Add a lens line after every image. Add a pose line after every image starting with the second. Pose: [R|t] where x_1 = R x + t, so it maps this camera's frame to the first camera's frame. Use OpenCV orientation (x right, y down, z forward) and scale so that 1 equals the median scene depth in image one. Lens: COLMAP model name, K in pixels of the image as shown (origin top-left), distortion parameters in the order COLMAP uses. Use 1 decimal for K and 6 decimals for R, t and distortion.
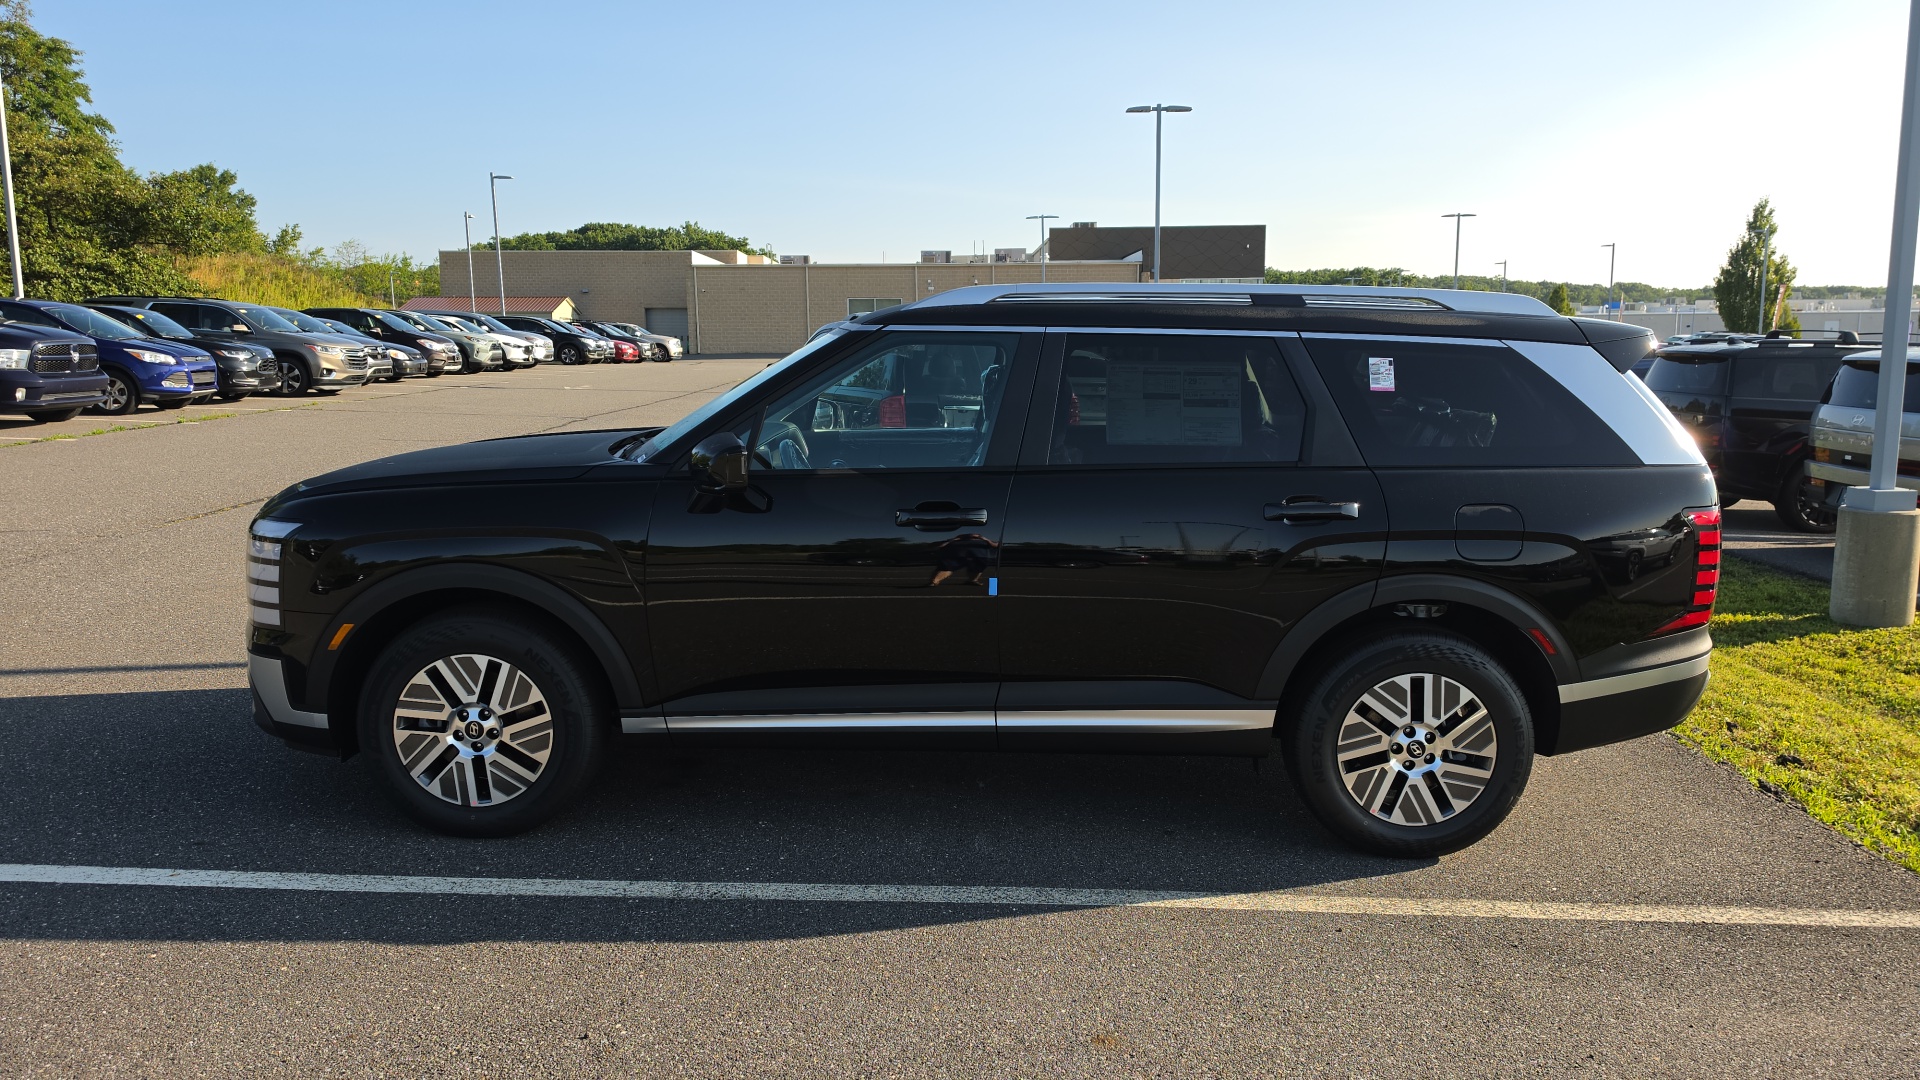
lens RADIAL K [[1340.1, 0, 949.9], [0, 1340.1, 546.8], [0, 0, 1]] dist [0.055206, -0.055703]
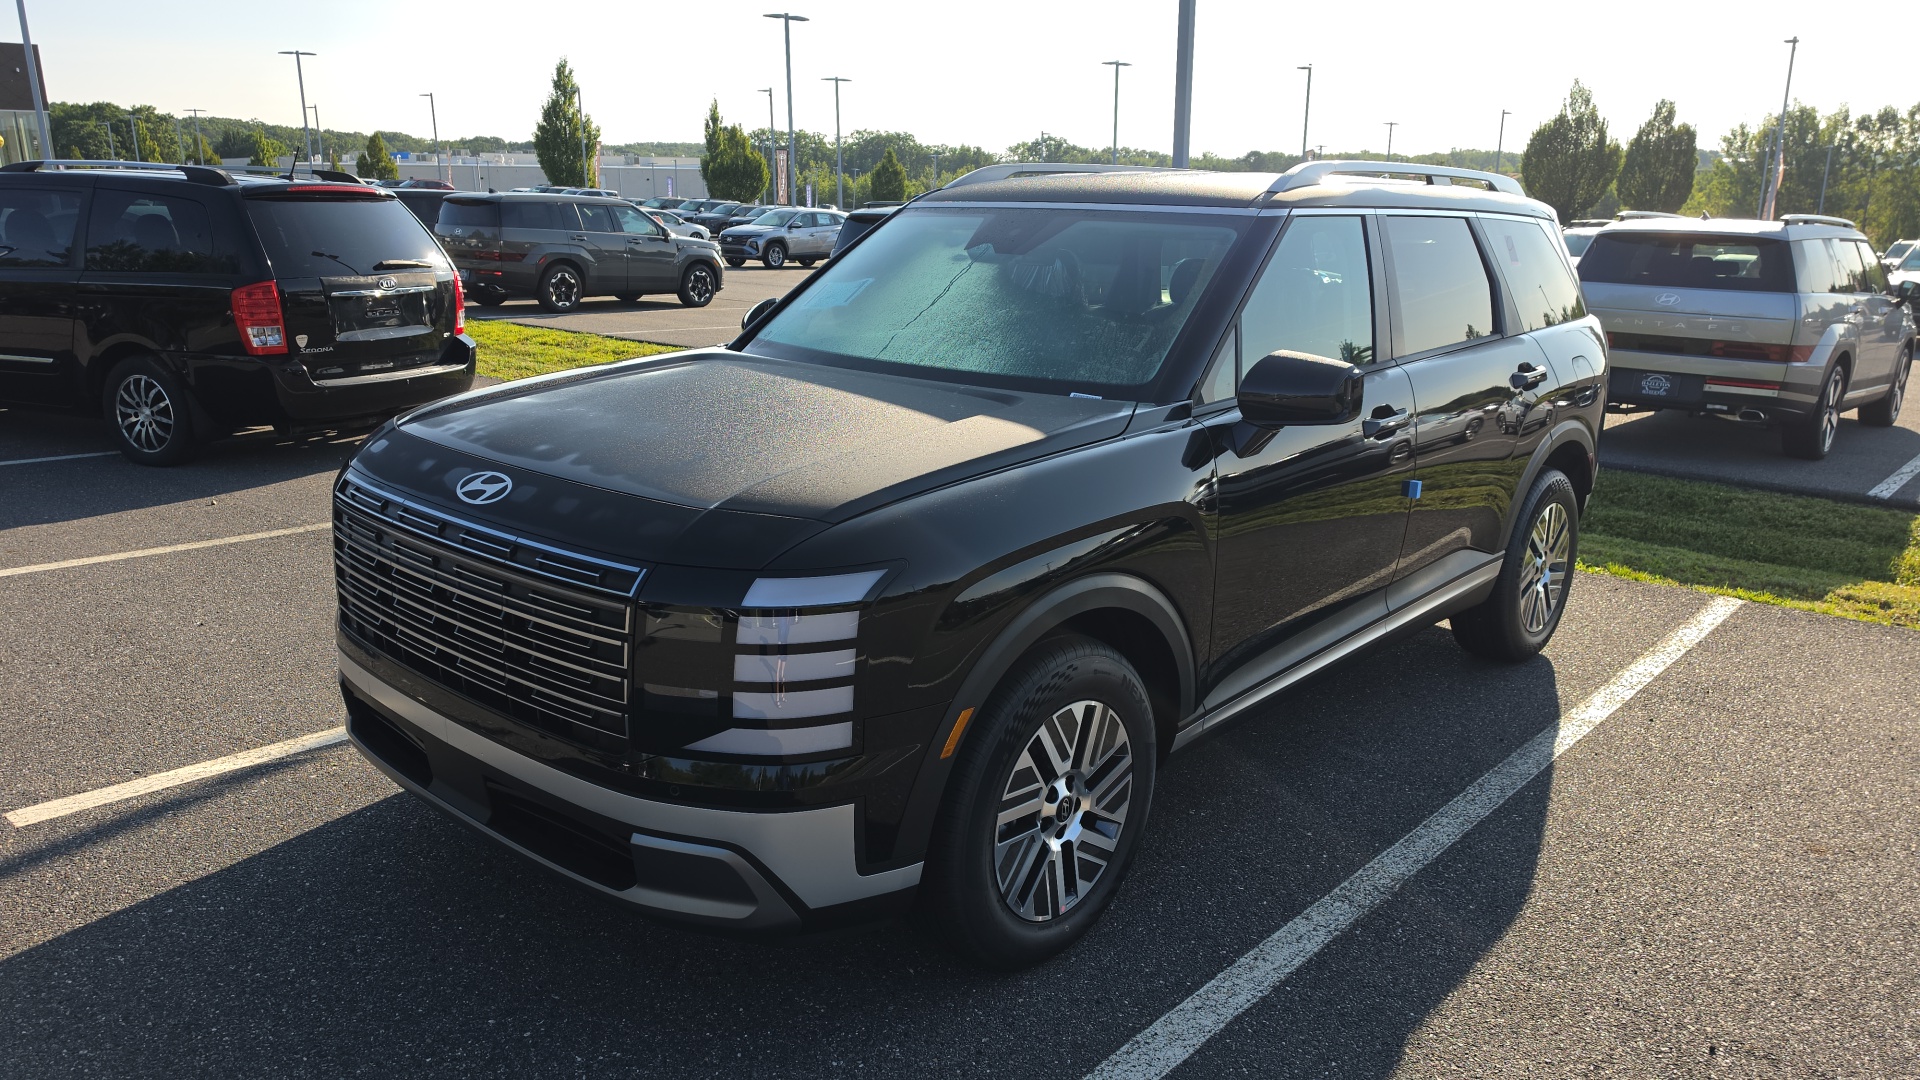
lens RADIAL K [[1340.1, 0, 932.7], [0, 1340.1, 551.9], [0, 0, 1]] dist [0.055206, -0.055703]
pose [[0.674950, -0.192537, 0.712300, -0.867385], [0.113240, 0.980948, 0.157851, -0.112797], [-0.729122, -0.025880, 0.683894, 0.574360]]
